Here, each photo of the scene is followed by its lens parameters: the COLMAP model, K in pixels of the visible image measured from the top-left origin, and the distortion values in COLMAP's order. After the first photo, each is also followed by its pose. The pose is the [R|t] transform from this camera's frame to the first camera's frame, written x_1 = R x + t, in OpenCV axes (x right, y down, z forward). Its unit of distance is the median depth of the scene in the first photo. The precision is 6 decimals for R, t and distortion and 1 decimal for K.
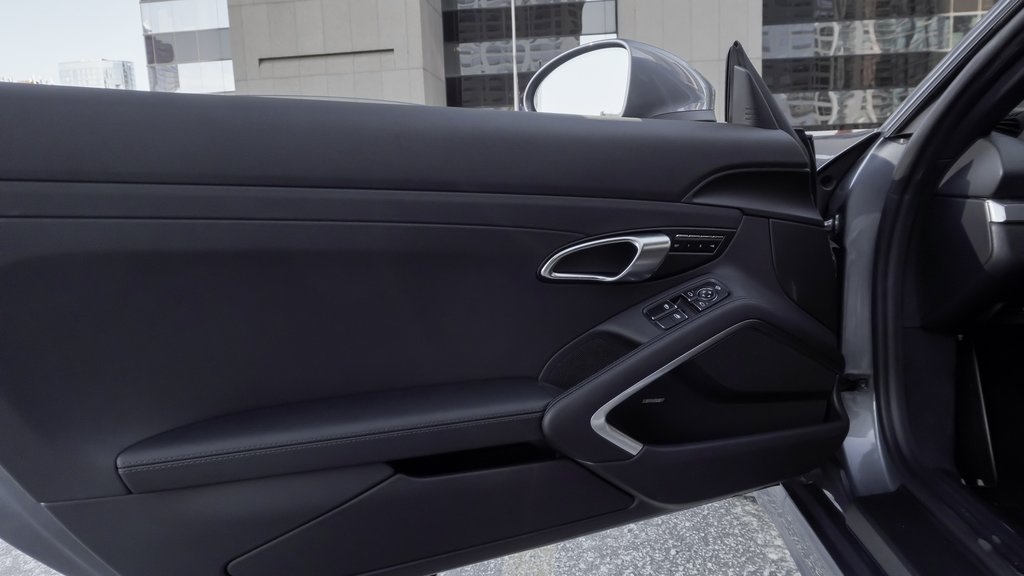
lens RADIAL K [[732.4, 0, 510.2], [0, 732.4, 290.8], [0, 0, 1]] dist [-0.054990, -0.000716]
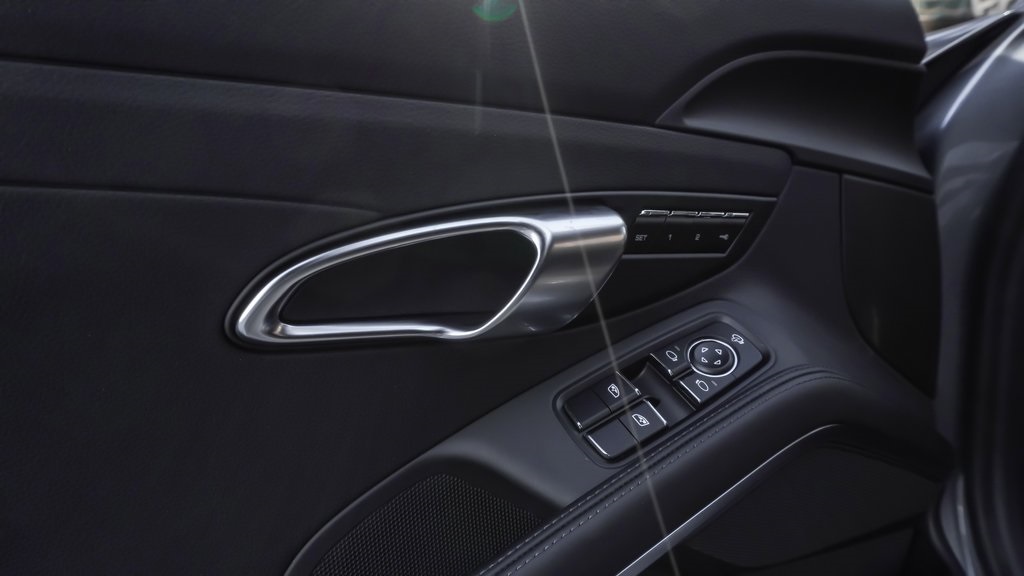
lens RADIAL K [[732.4, 0, 513.3], [0, 732.4, 287.3], [0, 0, 1]] dist [-0.054990, -0.000716]
pose [[0.996701, 0.000038, 0.081161, 0.127779], [-0.003887, 0.998875, 0.047262, -0.053478], [-0.081068, -0.047422, 0.995580, 0.613616]]
